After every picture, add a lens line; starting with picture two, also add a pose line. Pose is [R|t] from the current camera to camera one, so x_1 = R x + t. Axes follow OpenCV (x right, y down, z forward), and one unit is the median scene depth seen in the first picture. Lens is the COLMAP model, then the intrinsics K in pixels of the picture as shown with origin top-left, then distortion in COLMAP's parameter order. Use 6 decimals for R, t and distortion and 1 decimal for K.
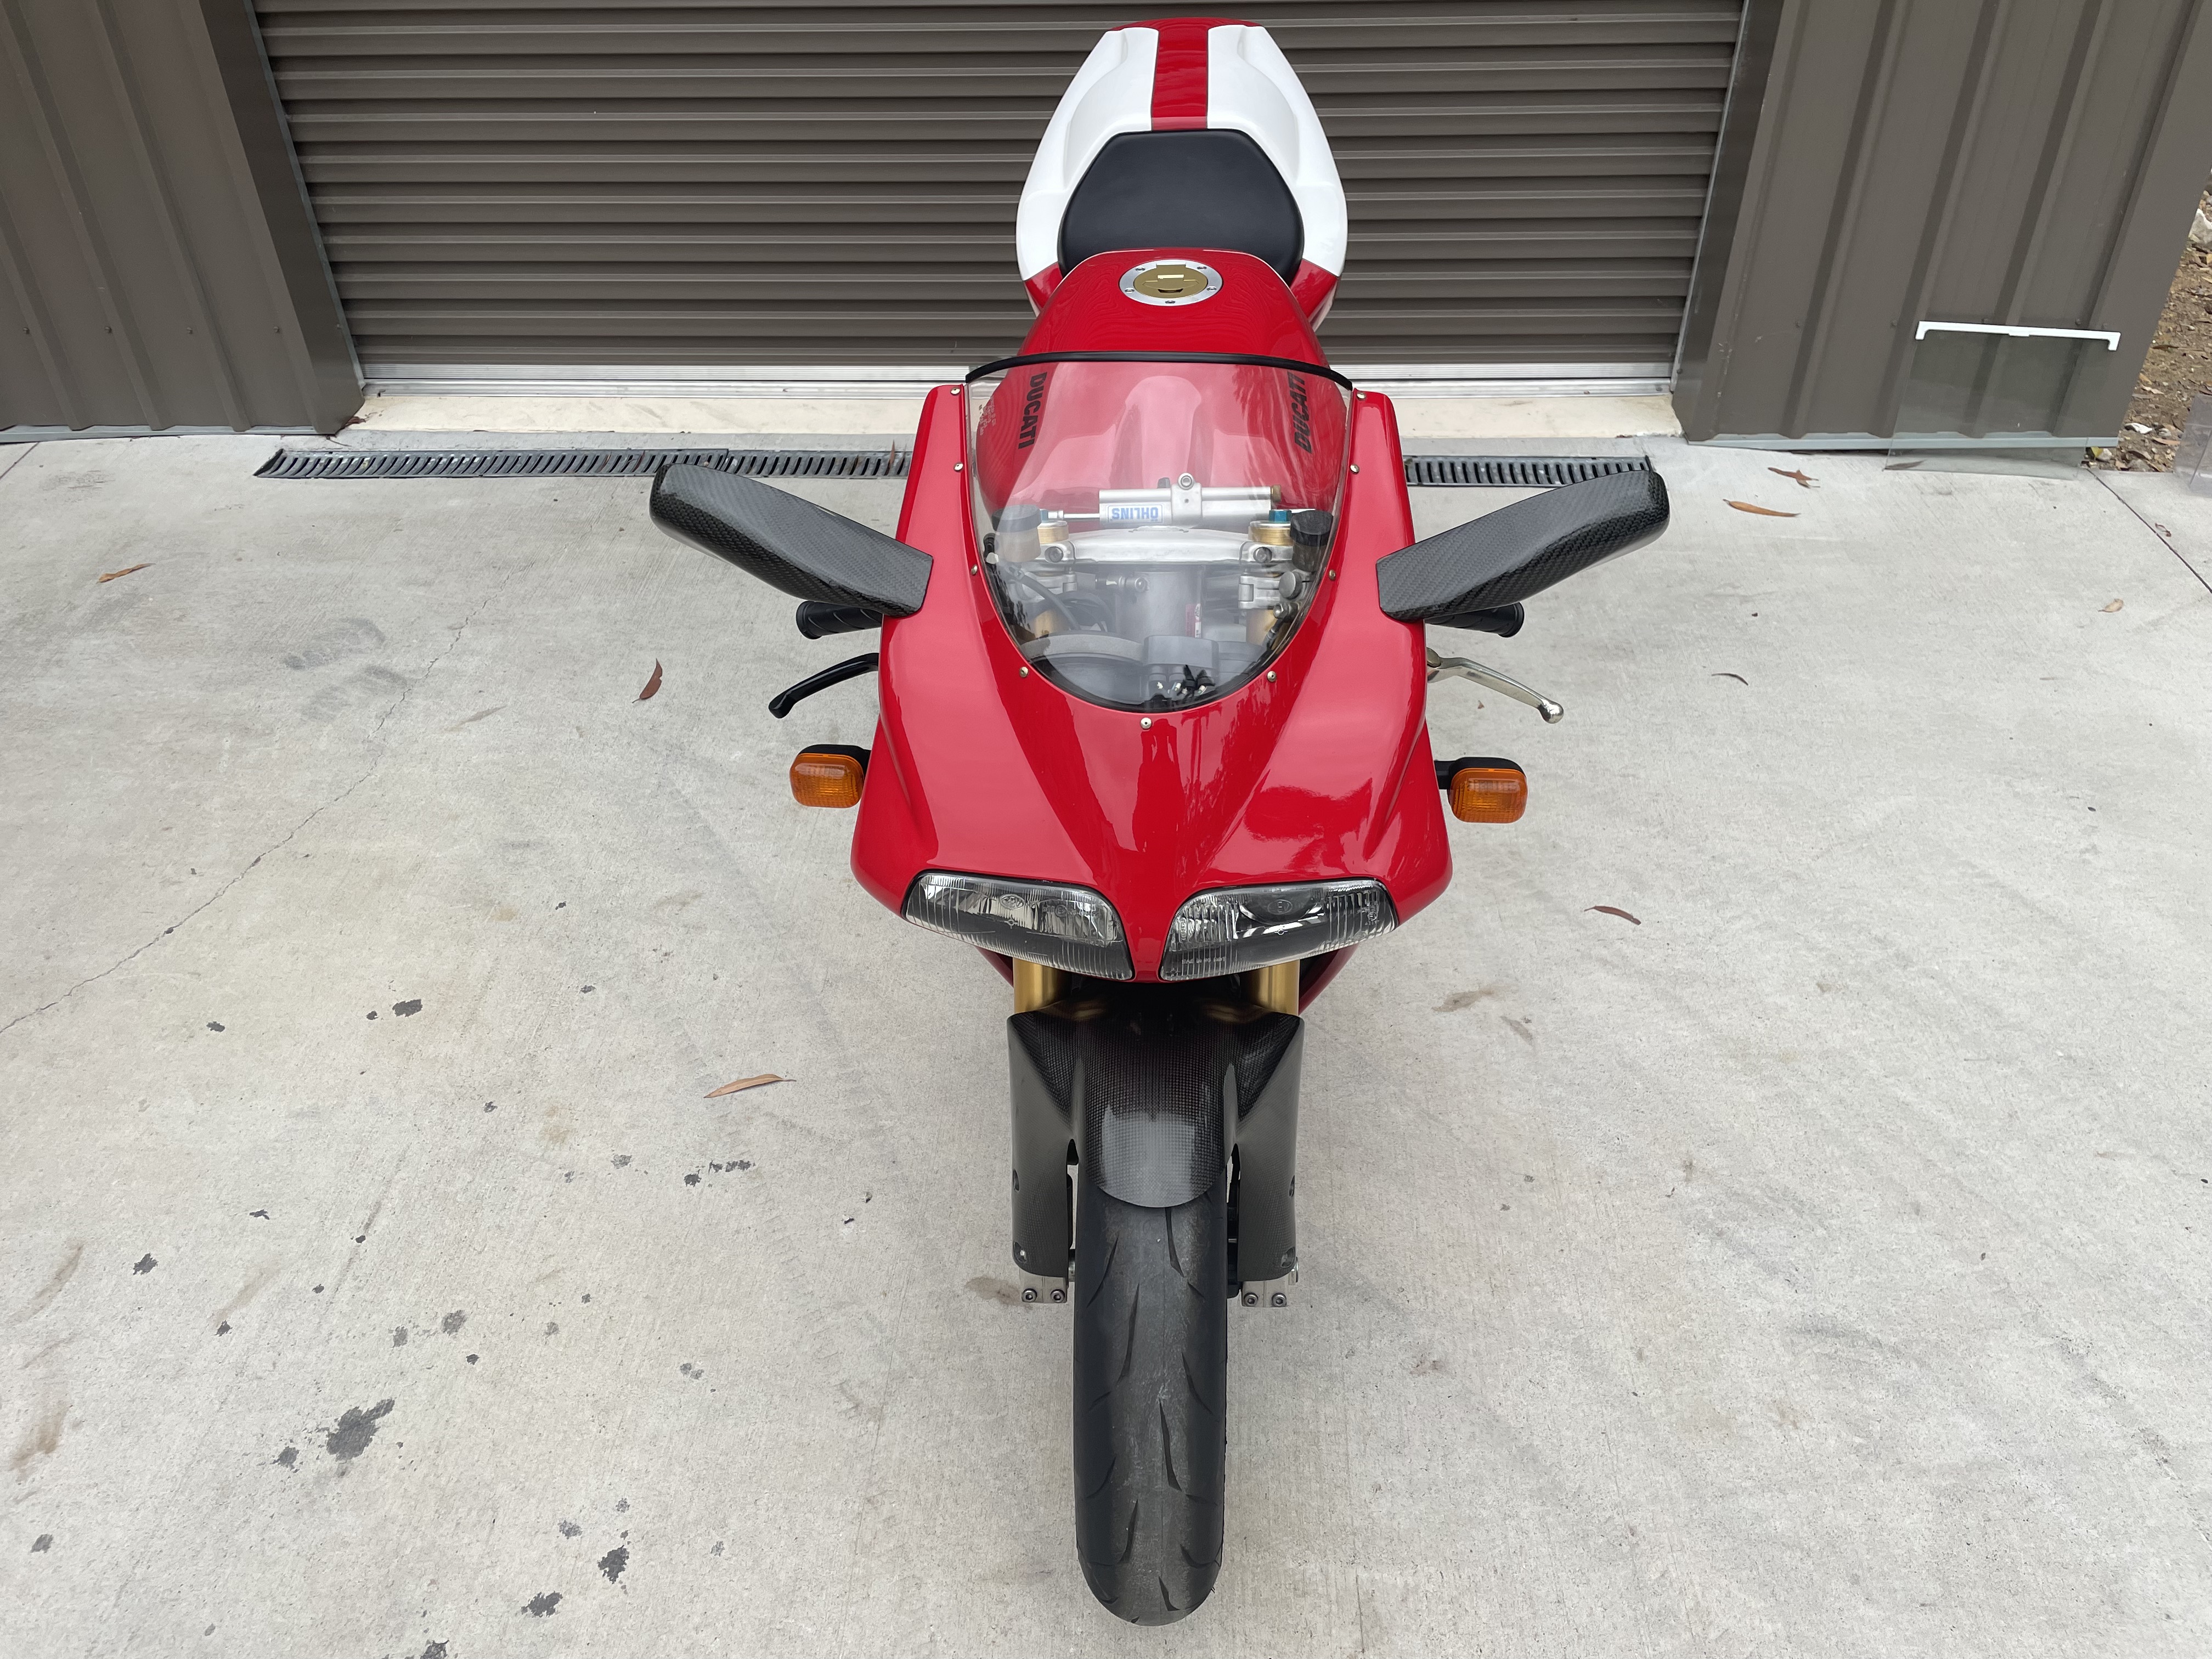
lens RADIAL K [[1685.3, 0, 1117.2], [0, 1685.3, 819.5], [0, 0, 1]] dist [0.084003, -0.111458]
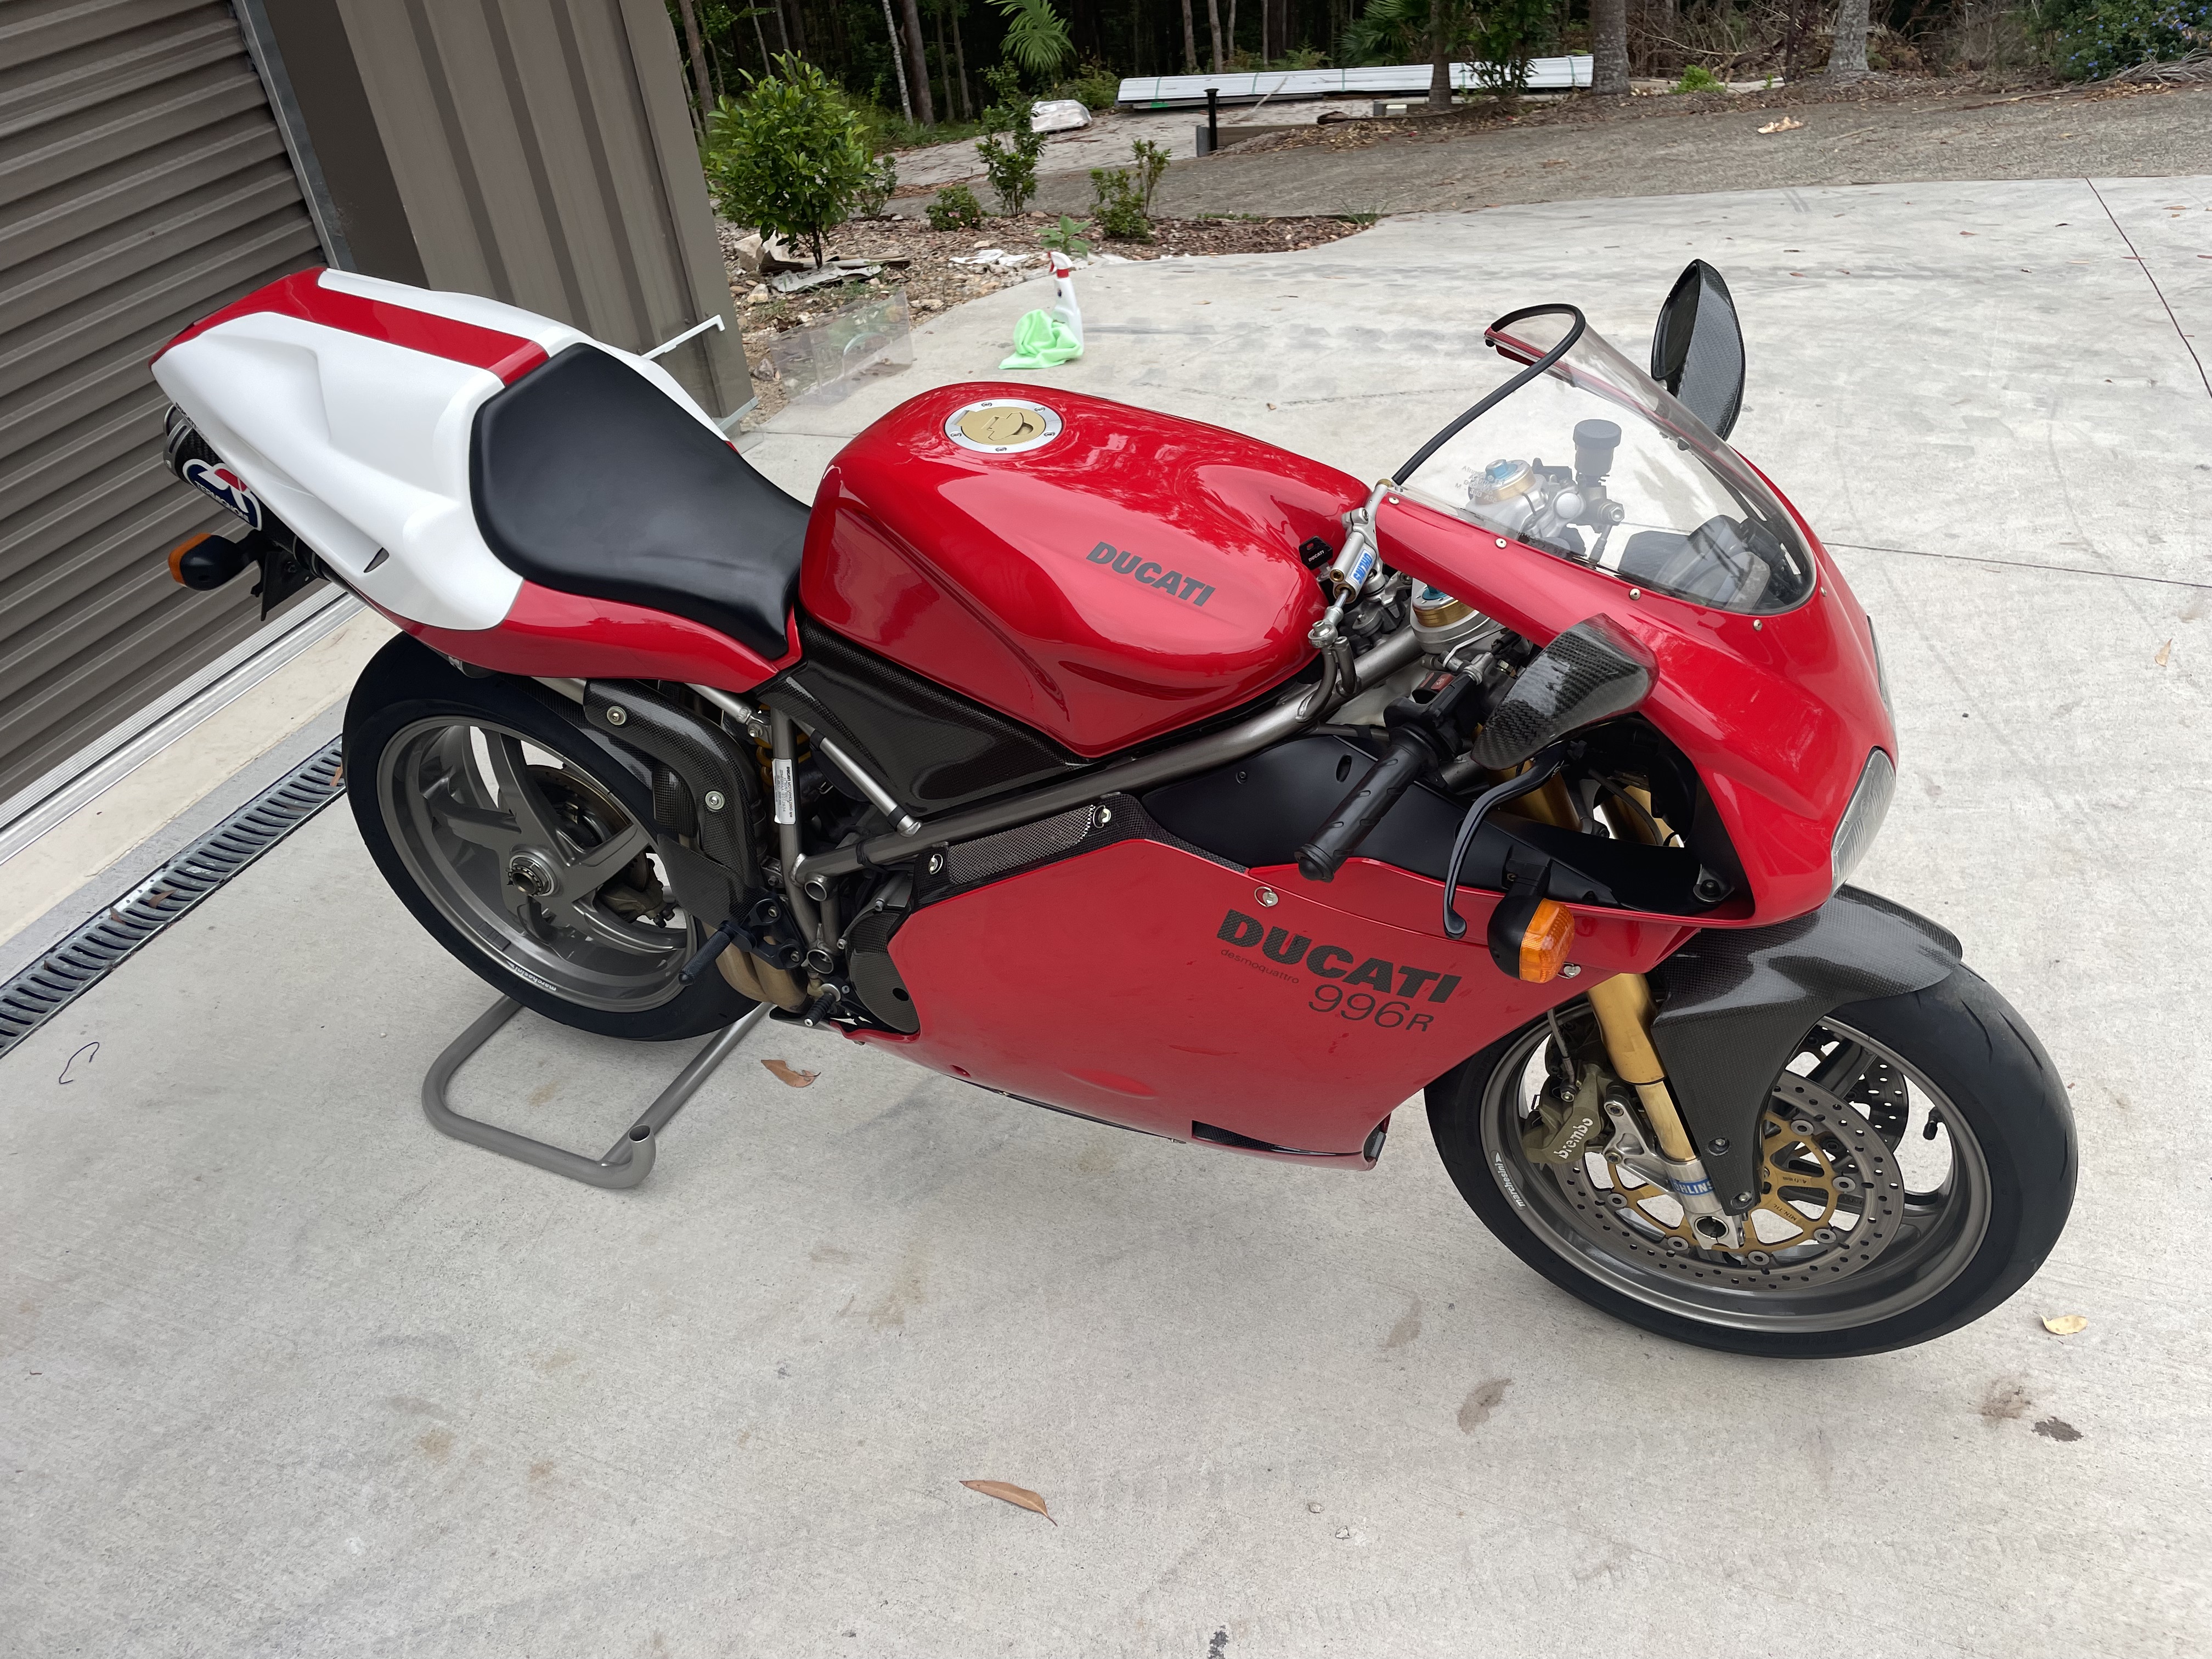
lens RADIAL K [[1685.3, 0, 1123.7], [0, 1685.3, 807.8], [0, 0, 1]] dist [0.084003, -0.111458]
pose [[0.339941, -0.570424, 0.747700, -0.638428], [0.625222, 0.730986, 0.273416, -0.332409], [-0.702522, 0.374533, 0.605134, 0.445571]]
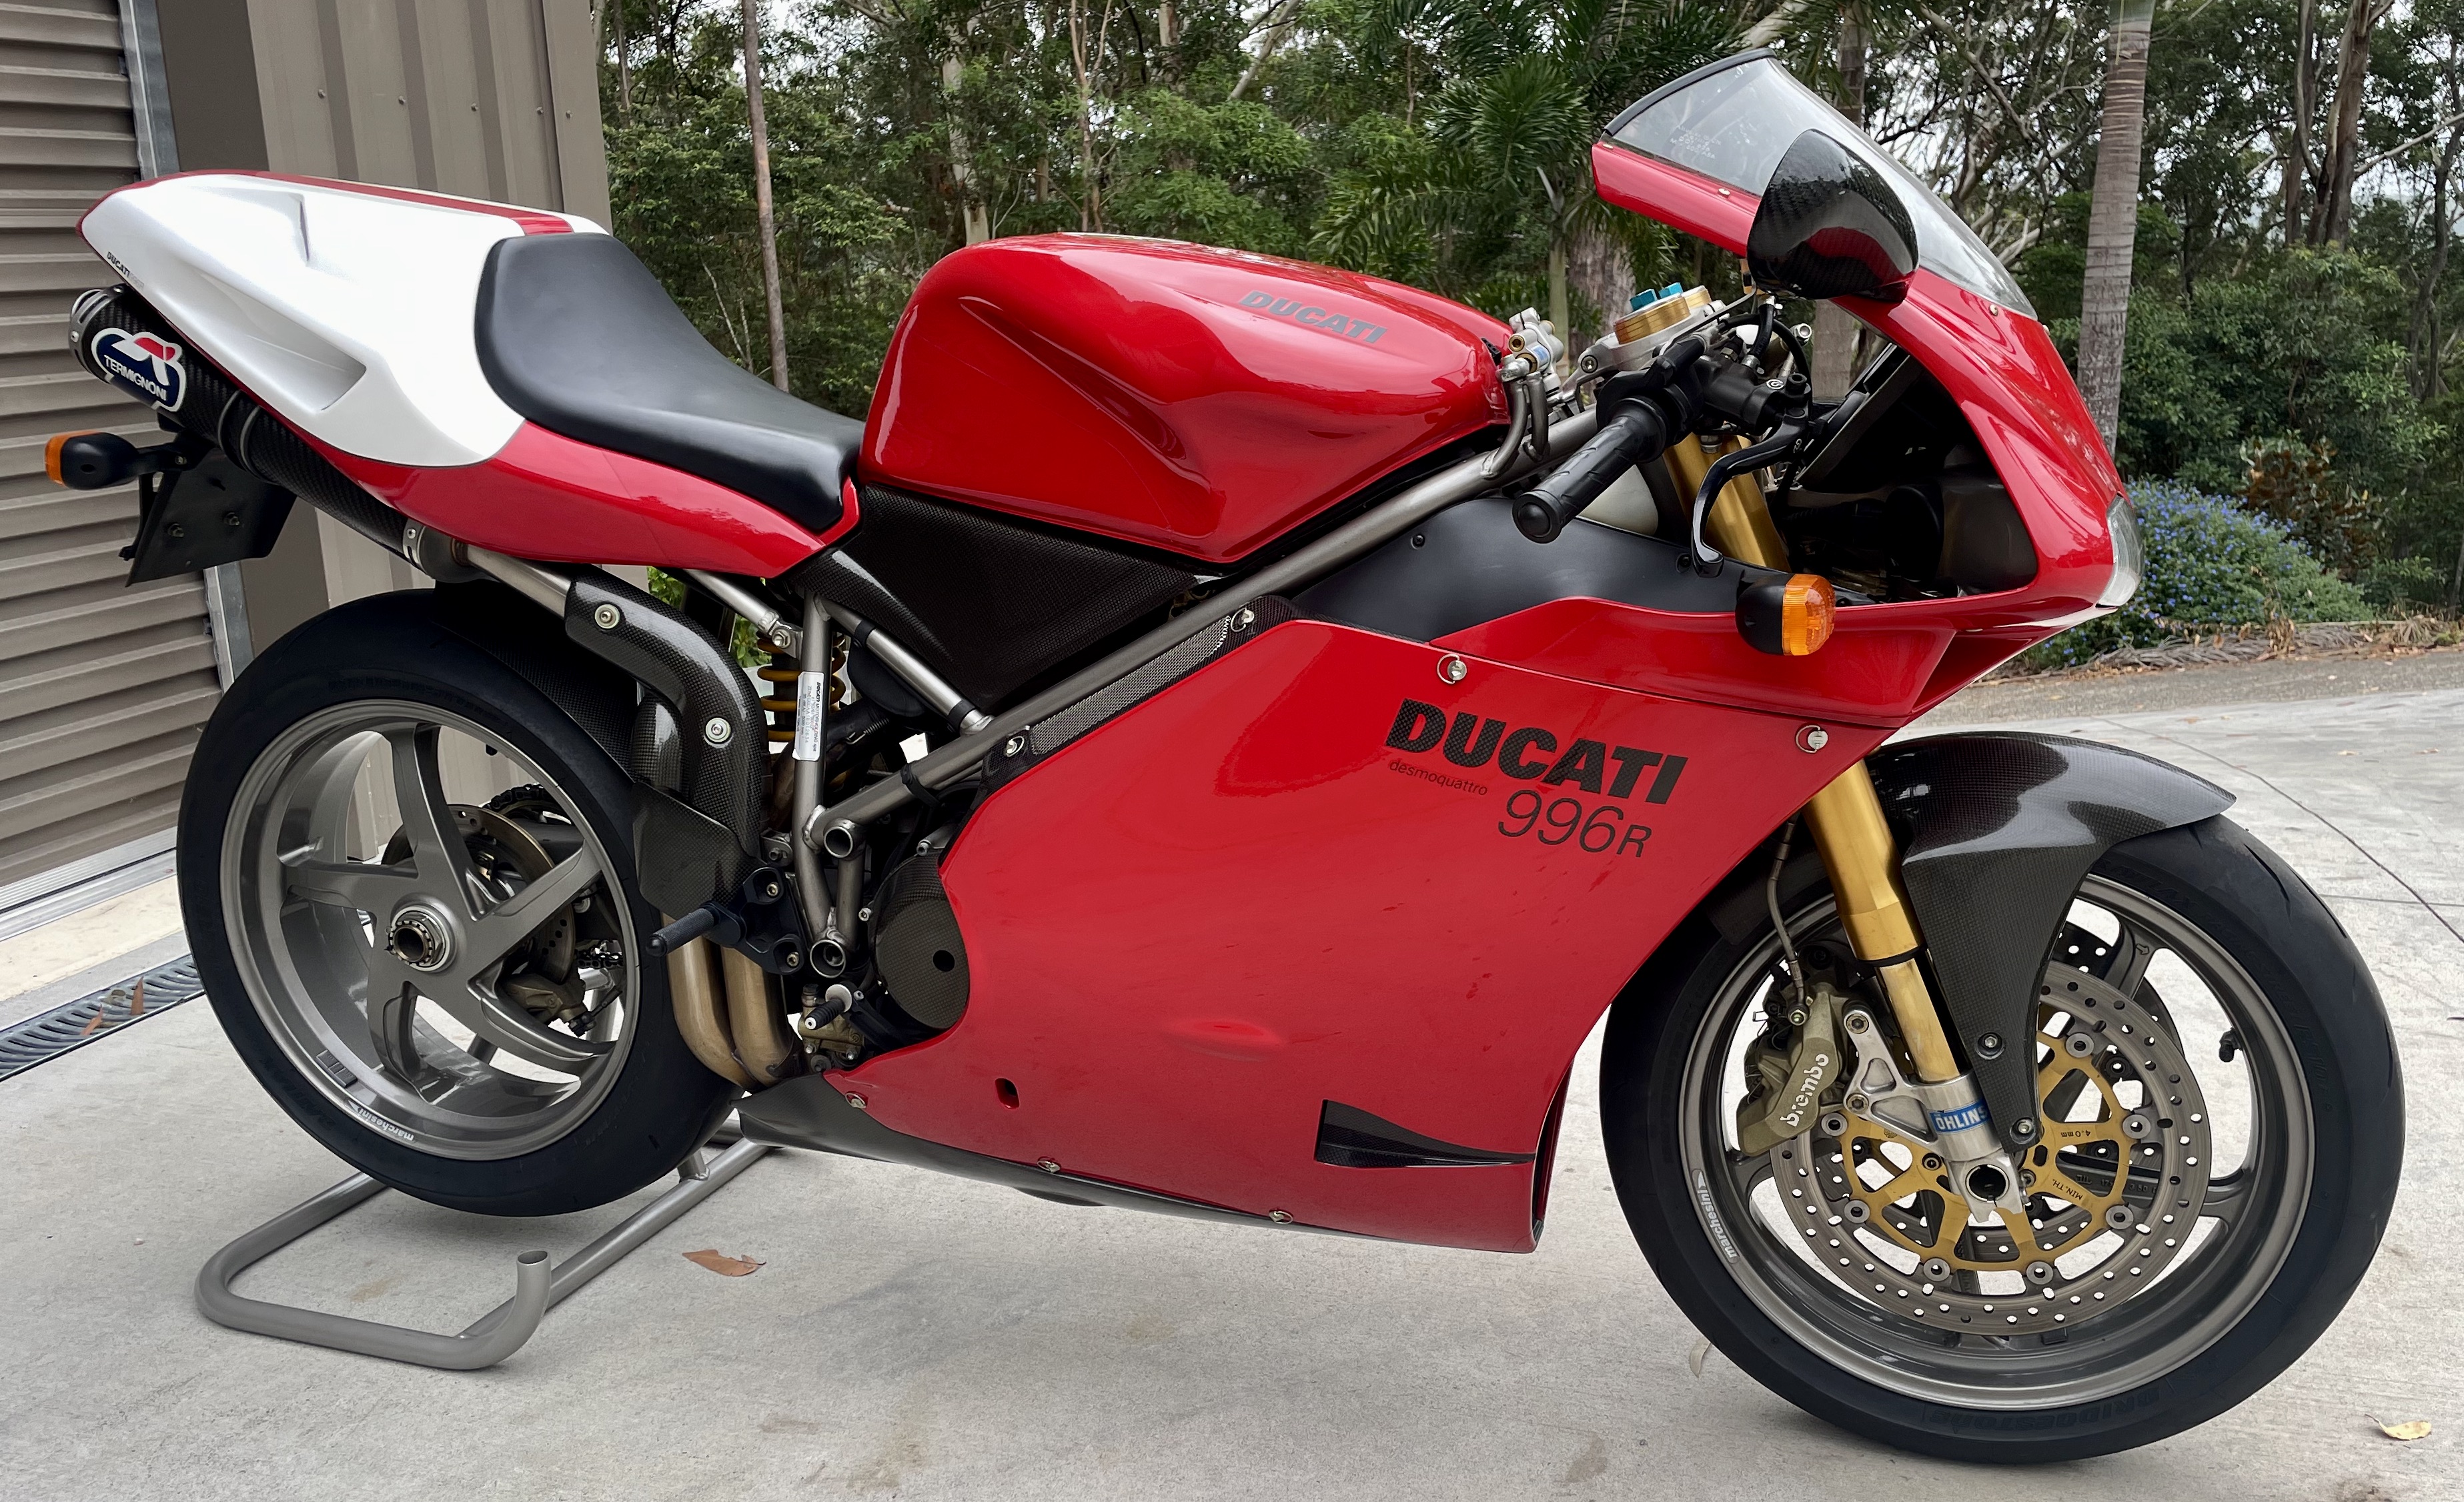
lens RADIAL K [[2050.3, 0, 1274.4], [0, 2050.3, 815.5], [0, 0, 1]] dist [0.072711, -0.089450]
pose [[0.235030, -0.248781, 0.939611, -0.816598], [0.590208, 0.804597, 0.065401, -0.110472], [-0.772279, 0.539195, 0.335937, 0.686903]]
